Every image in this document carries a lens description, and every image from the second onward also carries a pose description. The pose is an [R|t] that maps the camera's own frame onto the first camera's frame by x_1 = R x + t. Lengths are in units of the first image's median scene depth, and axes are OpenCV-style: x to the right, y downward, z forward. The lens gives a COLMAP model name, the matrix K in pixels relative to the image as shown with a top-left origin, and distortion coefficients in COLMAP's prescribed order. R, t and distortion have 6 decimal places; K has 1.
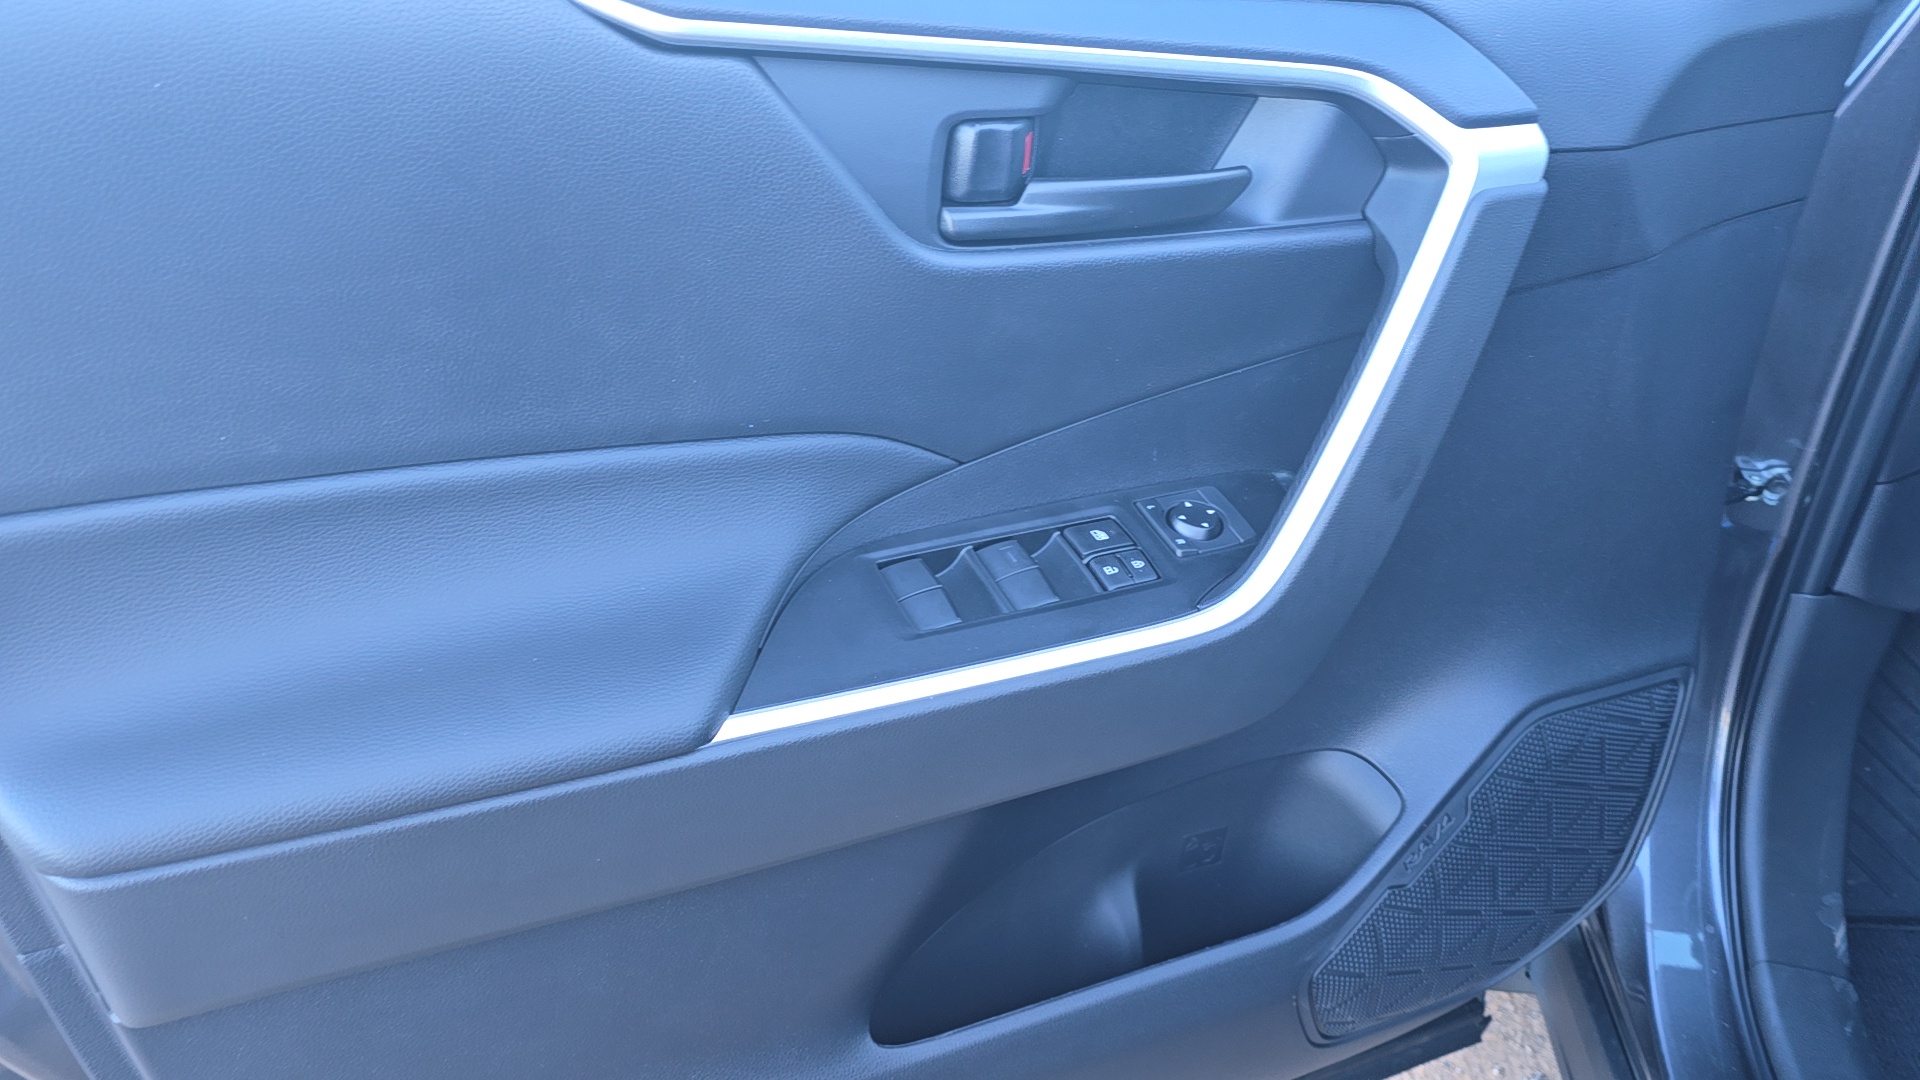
lens RADIAL K [[1594.9, 0, 958.5], [0, 1594.9, 546.6], [0, 0, 1]] dist [-0.008538, 0.016730]
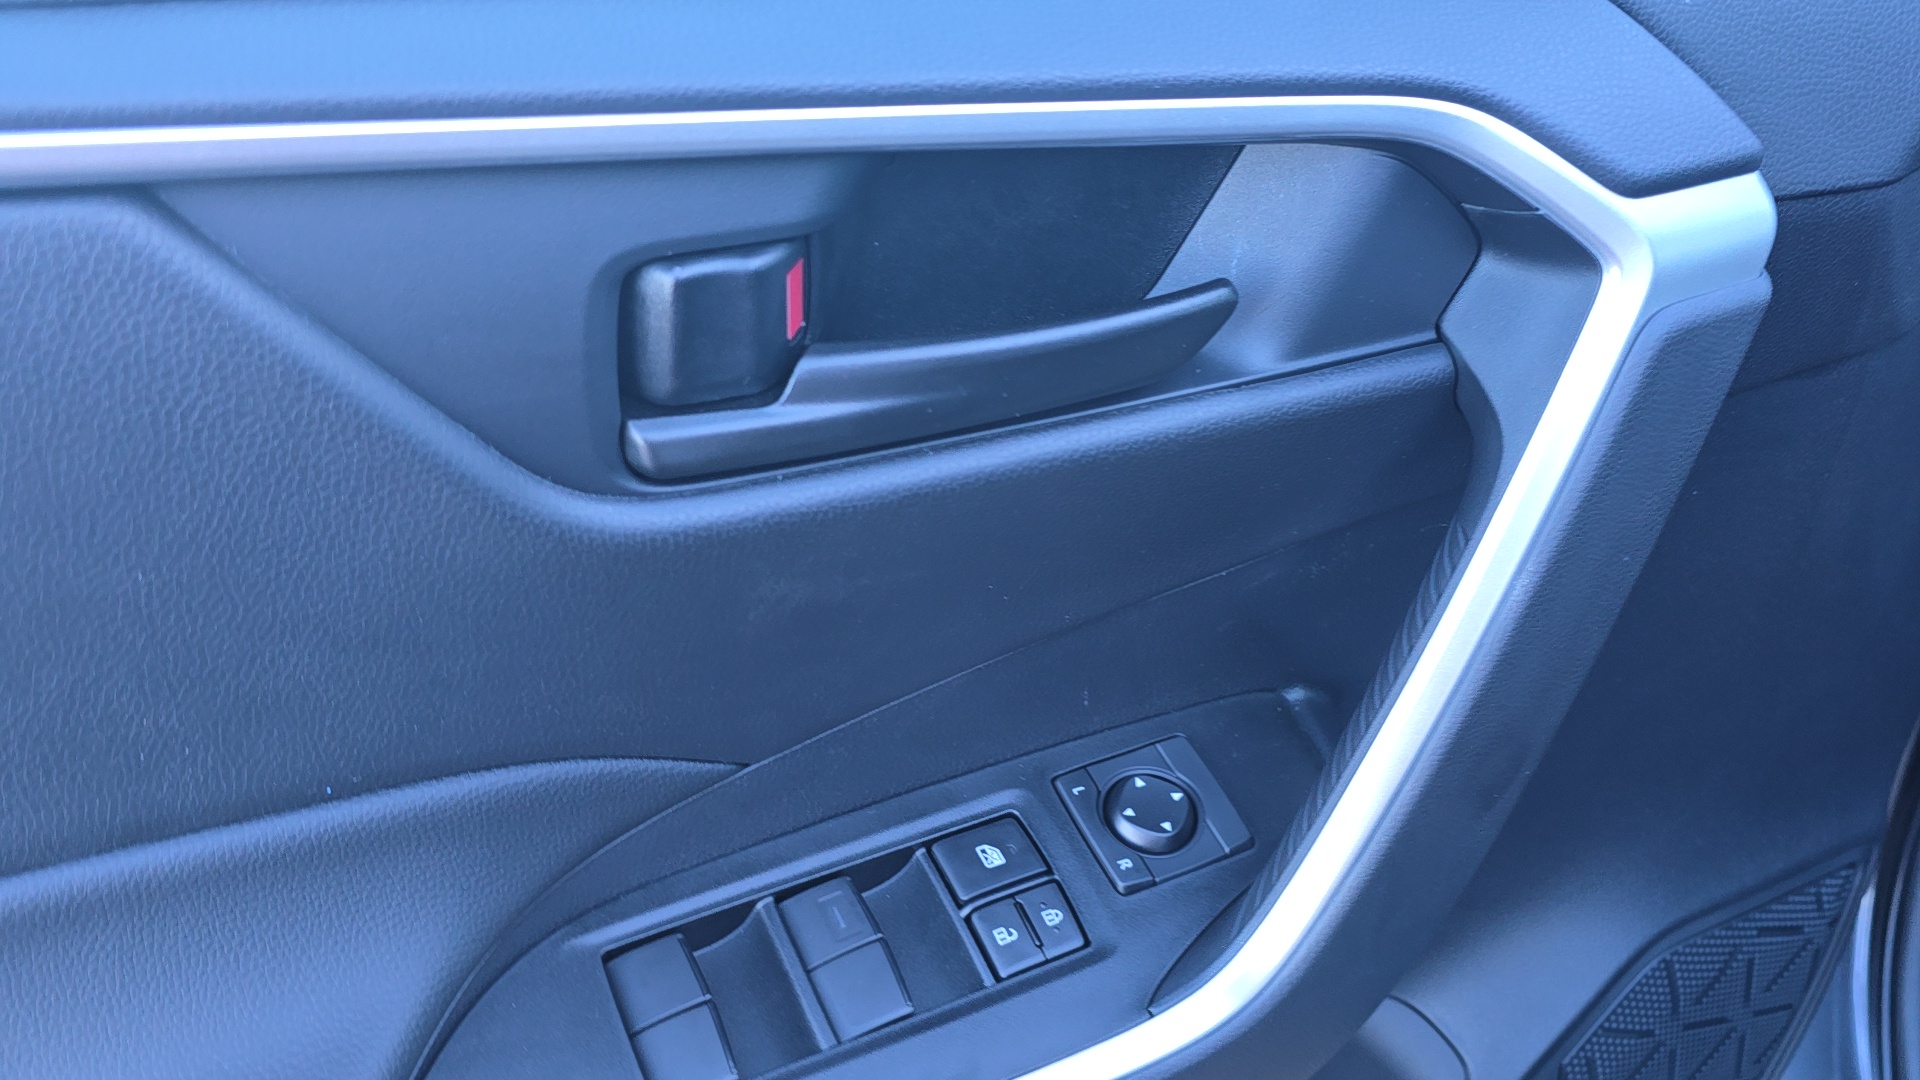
lens RADIAL K [[1594.9, 0, 970.3], [0, 1594.9, 532.6], [0, 0, 1]] dist [-0.008538, 0.016730]
pose [[0.999806, -0.018376, -0.007075, 0.091715], [0.019035, 0.993918, 0.108464, -0.204543], [0.005039, -0.108578, 0.994075, 0.433946]]
